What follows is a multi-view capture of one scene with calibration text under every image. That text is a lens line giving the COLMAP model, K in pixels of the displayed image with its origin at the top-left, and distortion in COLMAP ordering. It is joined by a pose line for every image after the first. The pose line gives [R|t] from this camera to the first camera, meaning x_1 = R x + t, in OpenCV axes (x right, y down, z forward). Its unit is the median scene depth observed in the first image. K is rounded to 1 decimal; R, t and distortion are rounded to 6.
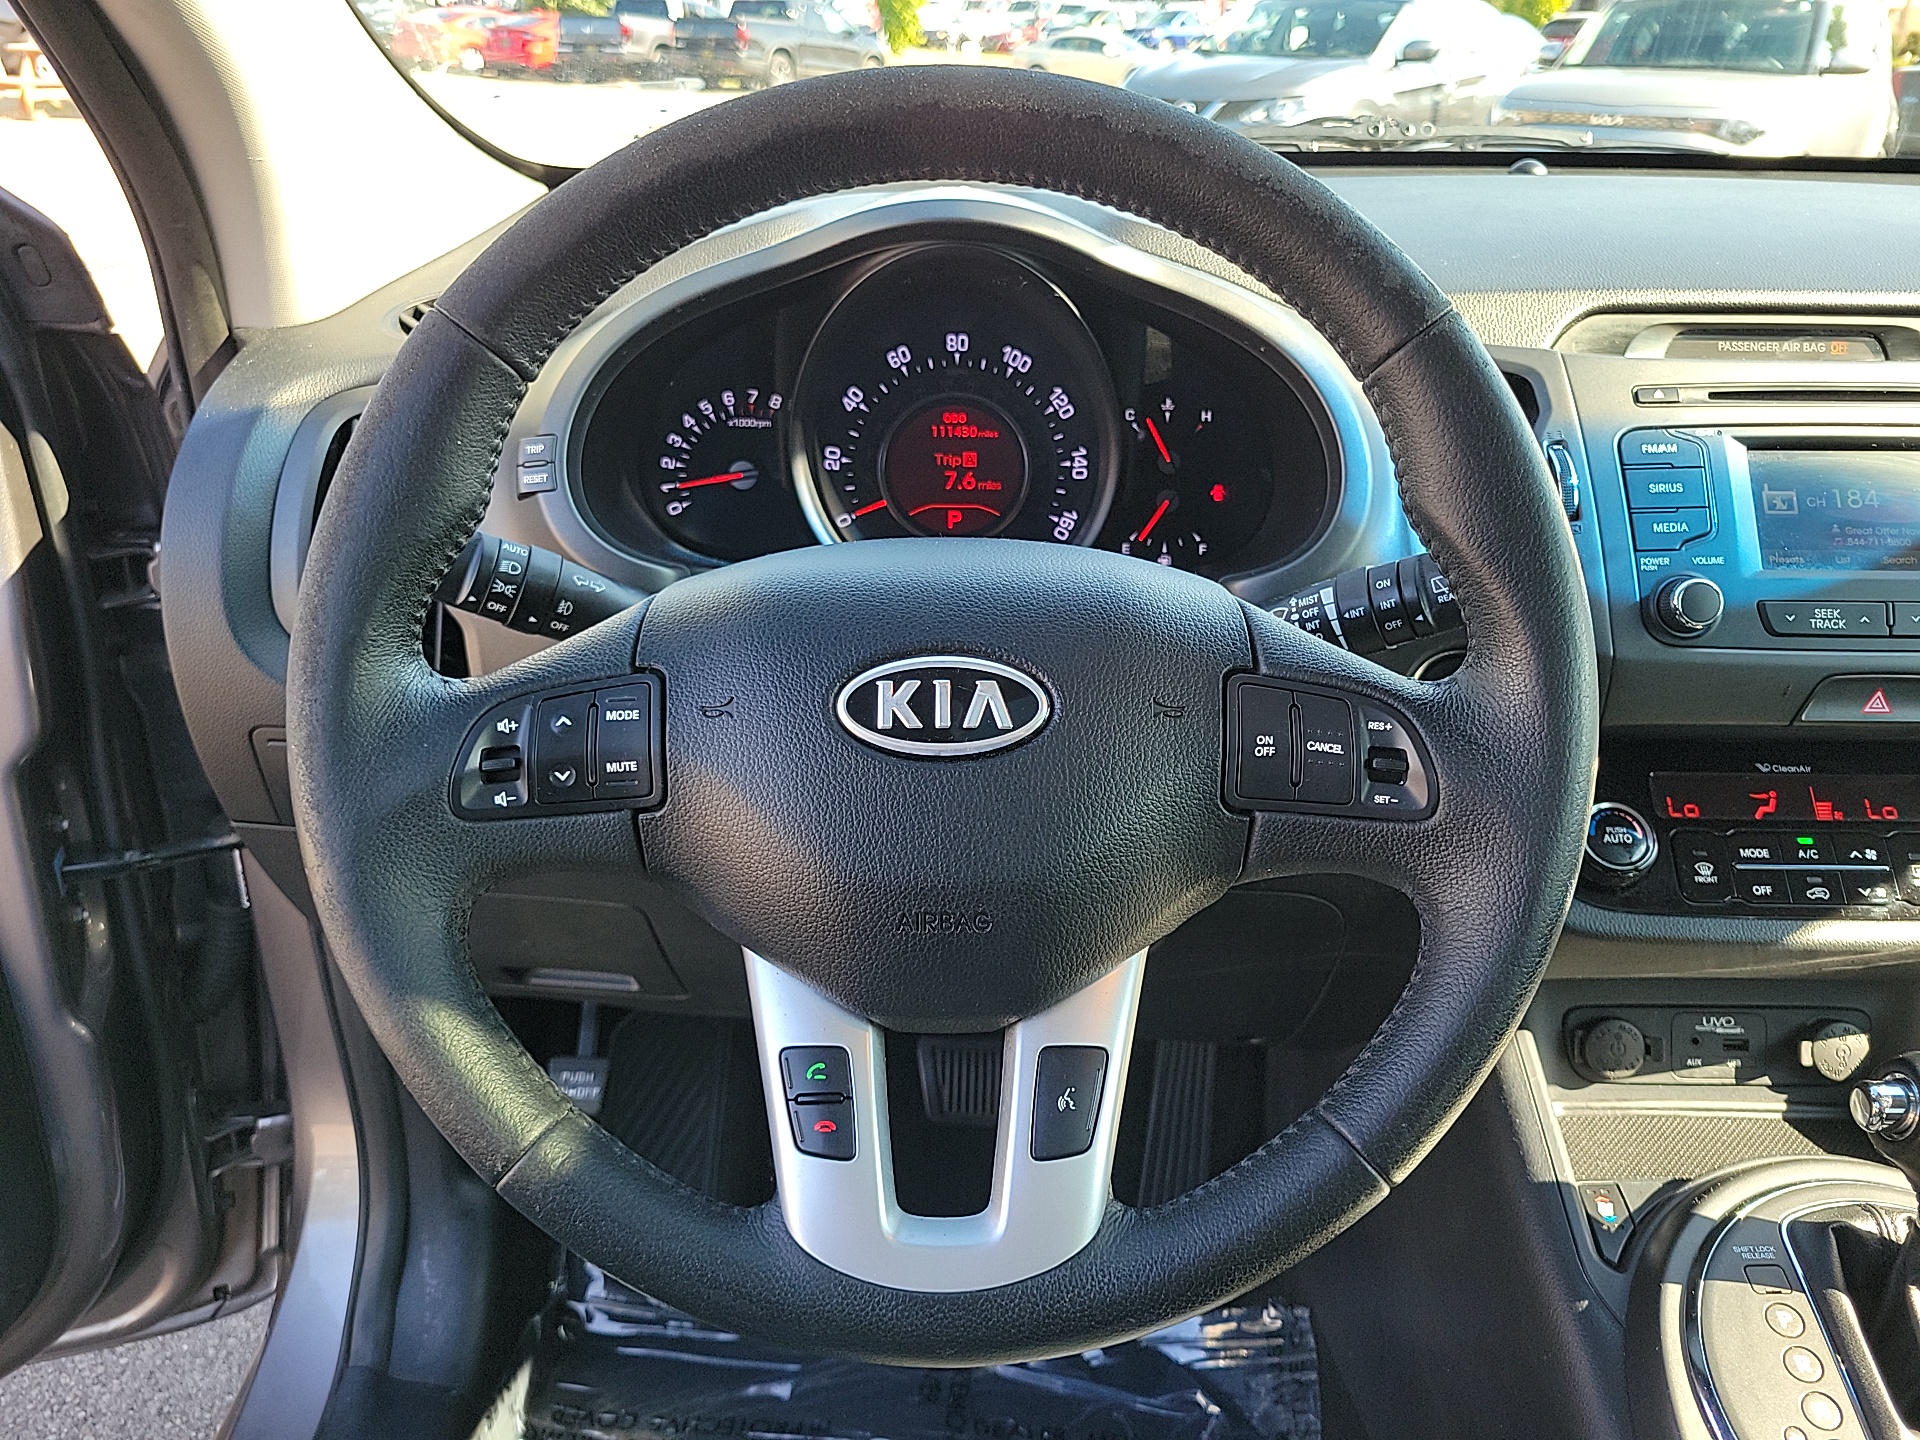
lens RADIAL K [[1463.3, 0, 965.1], [0, 1463.3, 720.3], [0, 0, 1]] dist [0.035783, -0.028875]
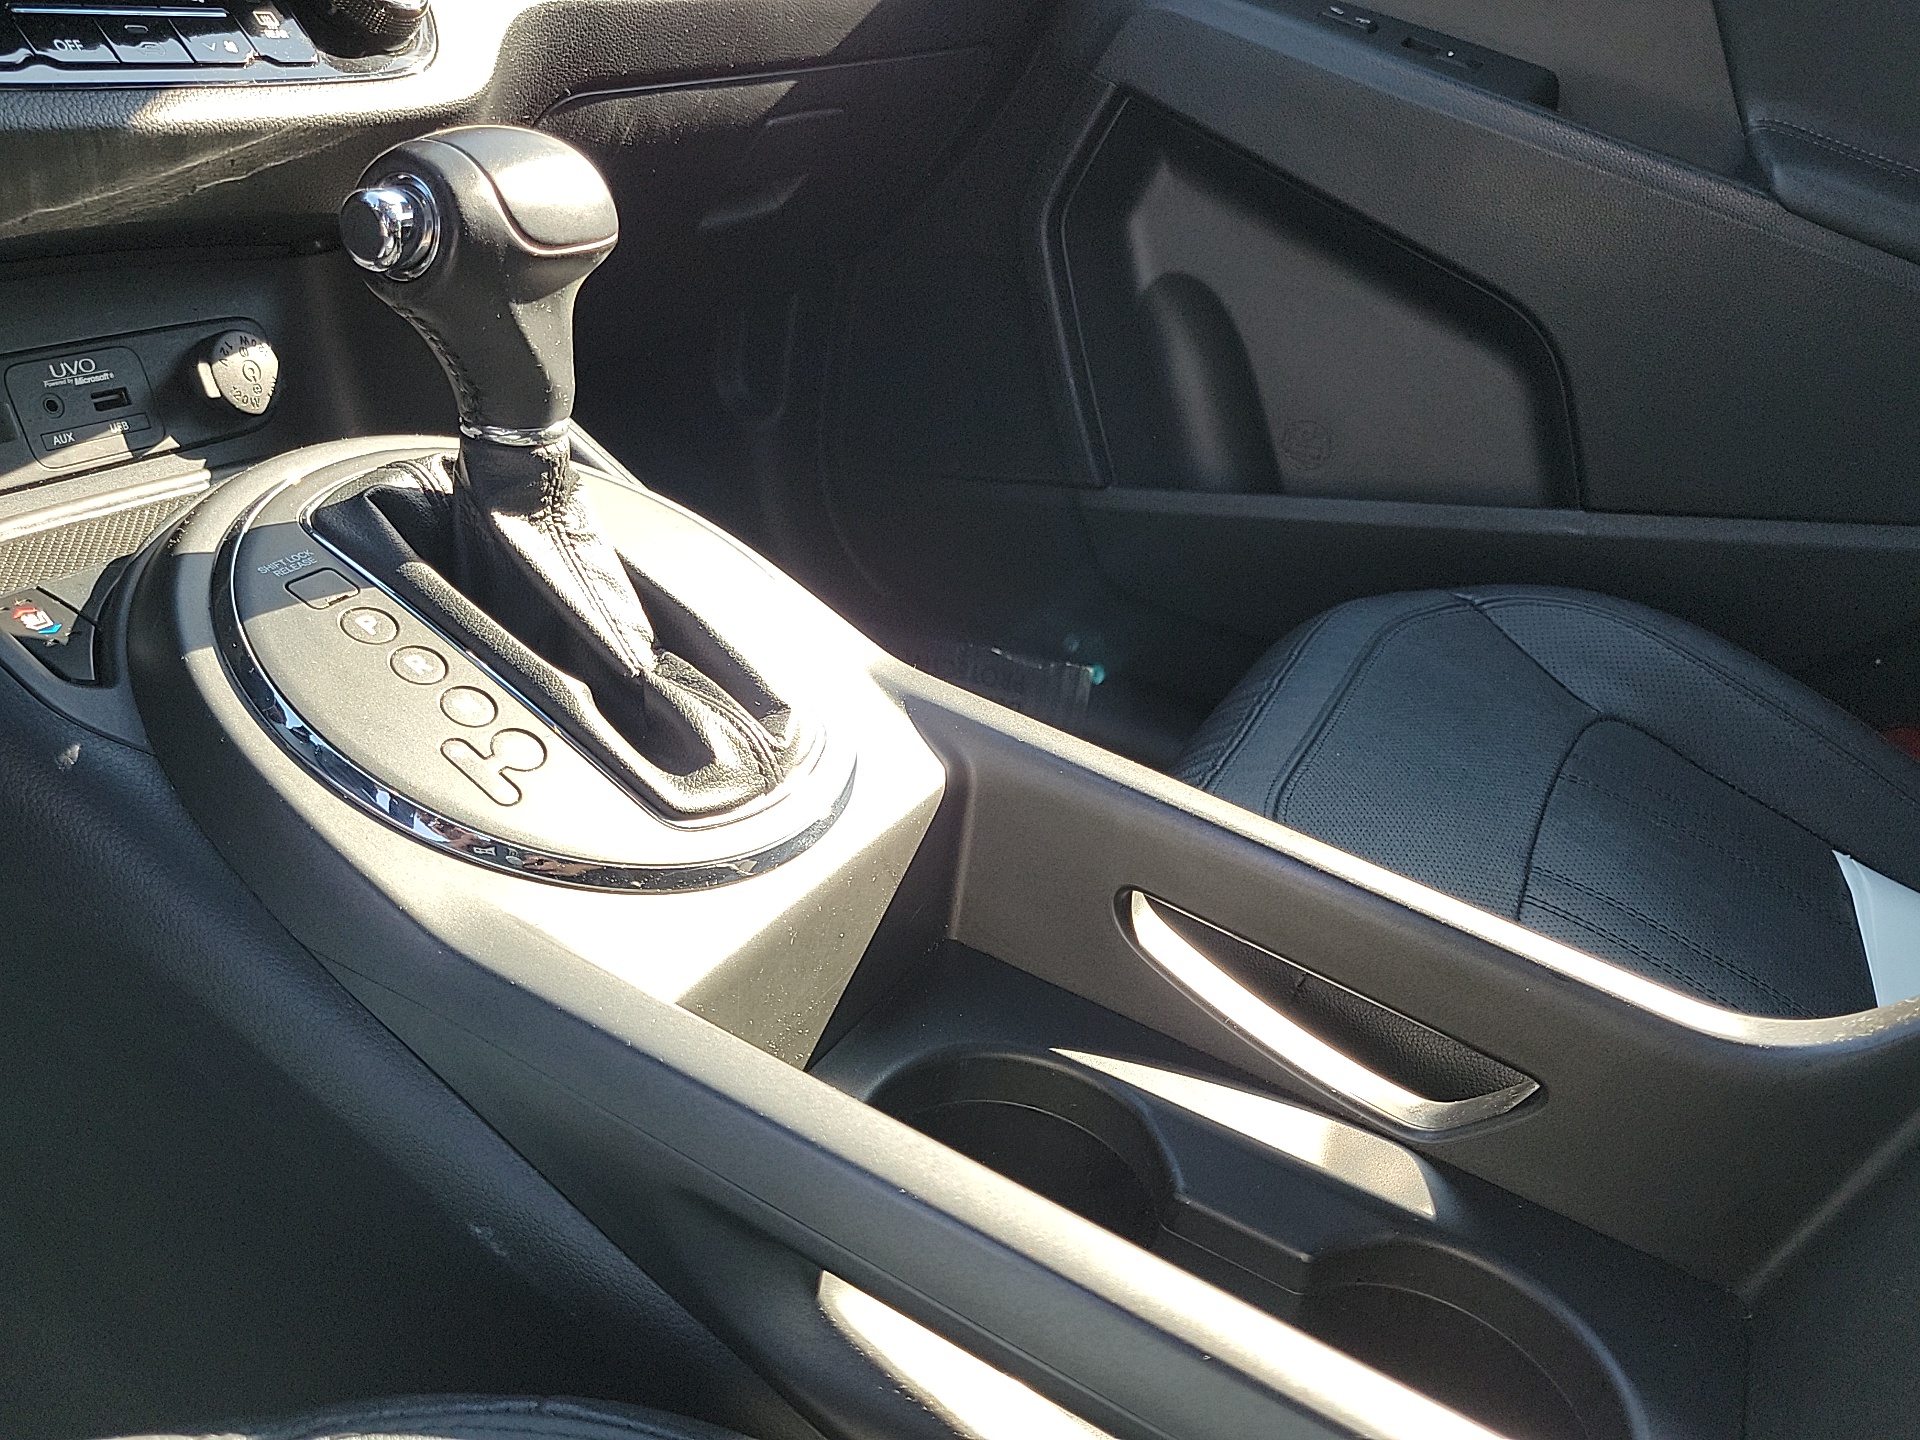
lens RADIAL K [[1575.5, 0, 972.3], [0, 1575.5, 726.5], [0, 0, 1]] dist [0.044282, -0.042283]
pose [[0.443063, -0.360941, 0.820620, 0.068830], [0.231932, 0.930355, 0.283984, 0.270497], [-0.865969, 0.064505, 0.495920, 0.368264]]
